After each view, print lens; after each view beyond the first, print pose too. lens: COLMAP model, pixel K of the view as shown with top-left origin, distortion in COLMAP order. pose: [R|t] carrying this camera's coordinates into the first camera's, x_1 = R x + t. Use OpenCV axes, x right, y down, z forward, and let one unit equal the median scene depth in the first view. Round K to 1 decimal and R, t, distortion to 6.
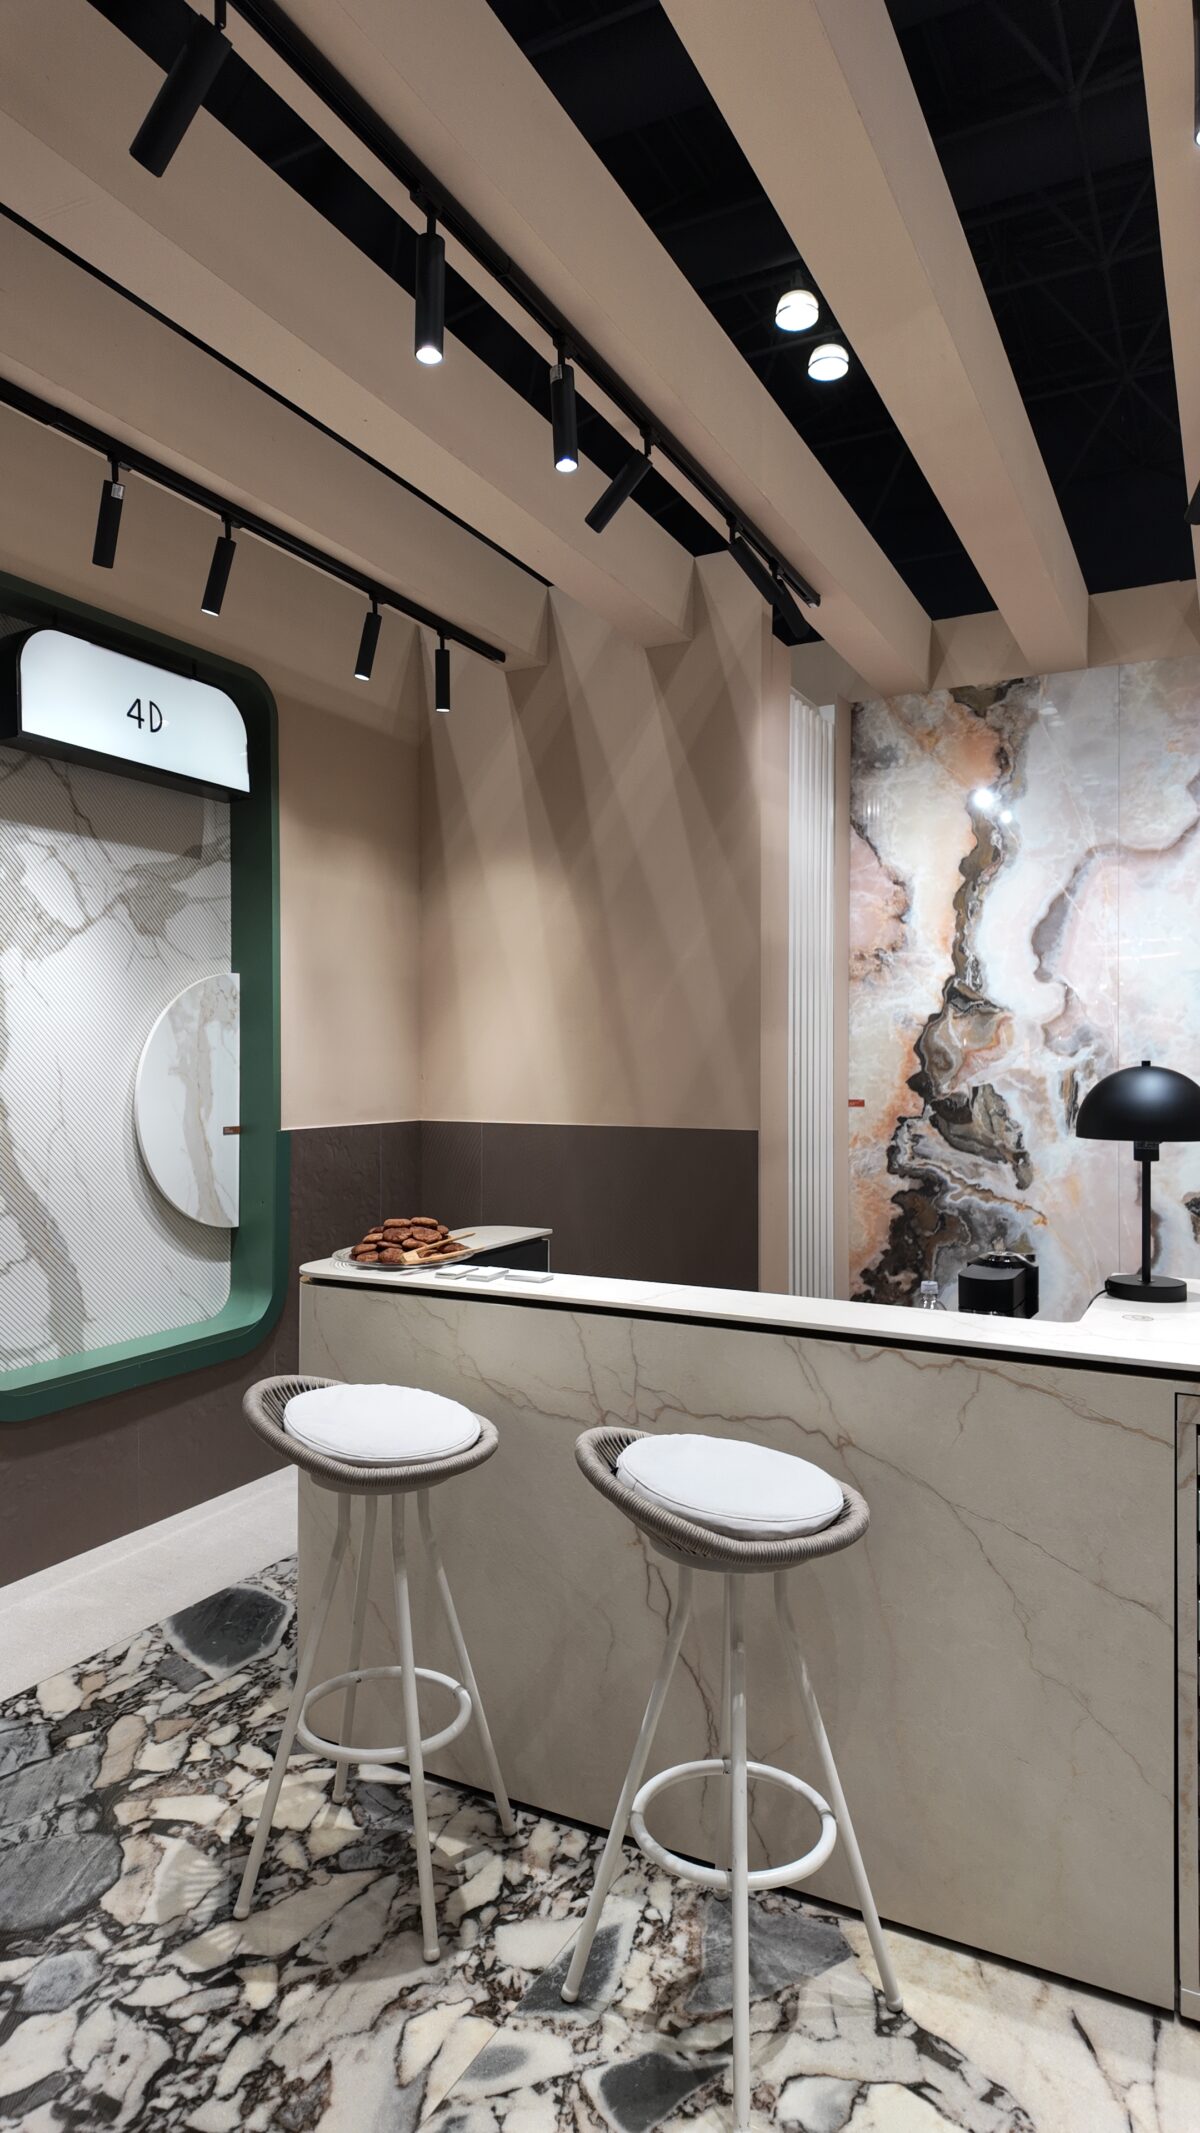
lens RADIAL K [[1249.0, 0, 600.0], [0, 1249.0, 1066.5], [0, 0, 1]] dist [0.100319, -0.137447]
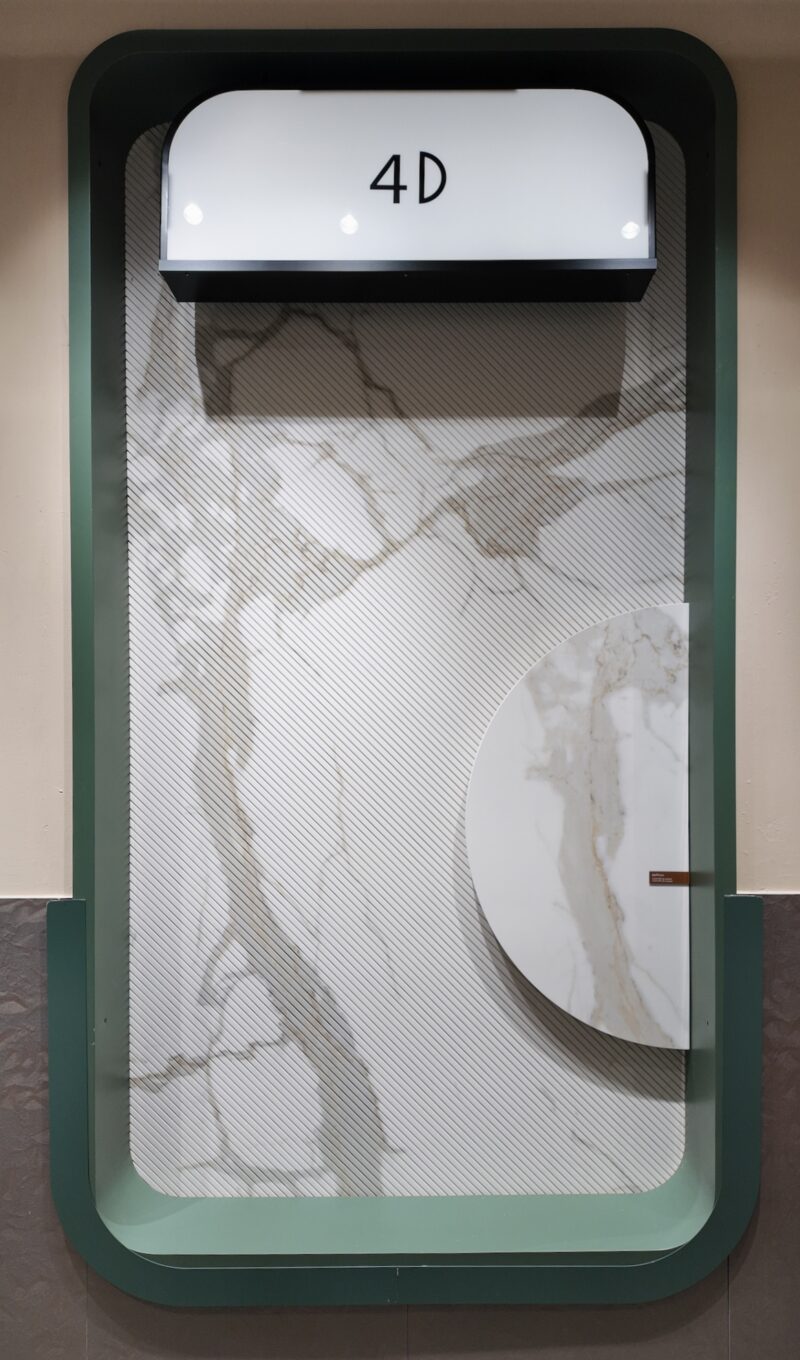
lens RADIAL K [[962.2, 0, 398.9], [0, 962.2, 745.7], [0, 0, 1]] dist [0.080545, -0.078548]
pose [[0.457970, 0.005304, -0.888952, 0.045519], [-0.002004, 0.999986, 0.004934, -0.012123], [0.888966, -0.000478, 0.457974, 0.727408]]
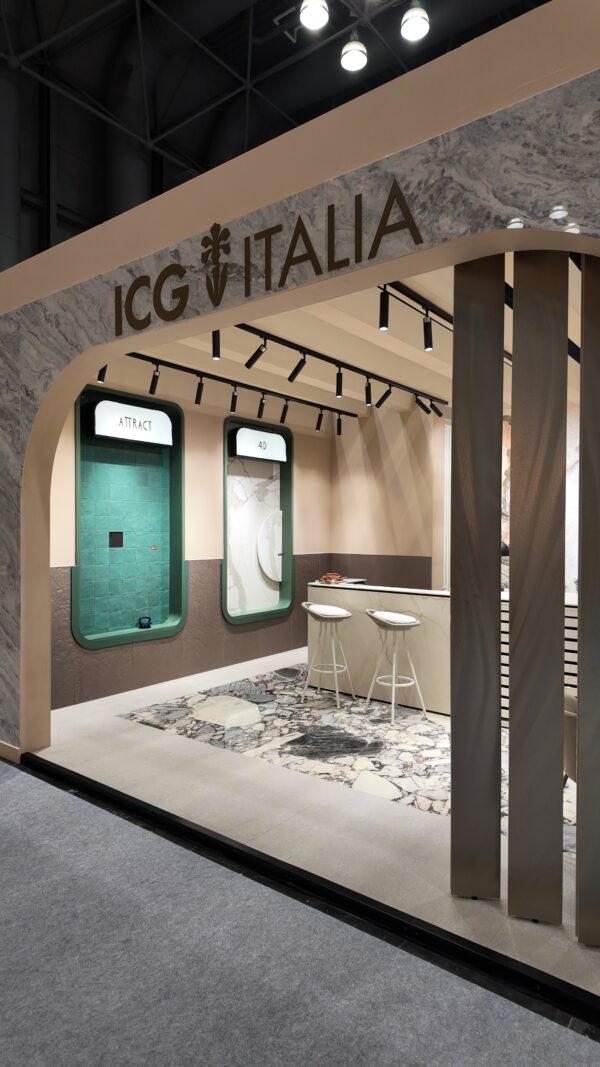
lens RADIAL K [[624.8, 0, 300.0], [0, 624.8, 533.5], [0, 0, 1]] dist [0.100319, -0.137447]
pose [[0.984461, 0.005093, -0.175532, 0.080895], [-0.004567, 0.999984, 0.003404, -0.016505], [0.175547, -0.002550, 0.984468, -0.787387]]
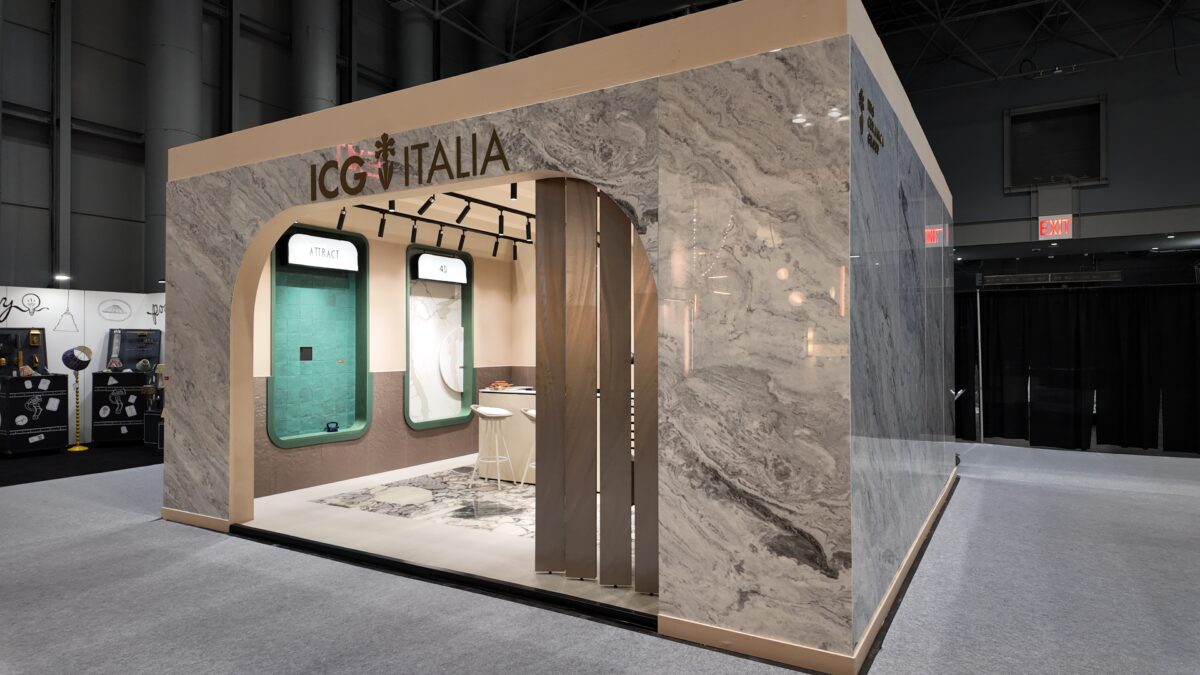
lens RADIAL K [[702.7, 0, 600.0], [0, 702.7, 337.5], [0, 0, 1]] dist [0.100319, -0.137447]
pose [[0.998382, -0.001565, -0.056840, 0.280829], [0.000730, 0.999891, -0.014713, -0.010177], [0.056857, 0.014647, 0.998275, -1.246741]]
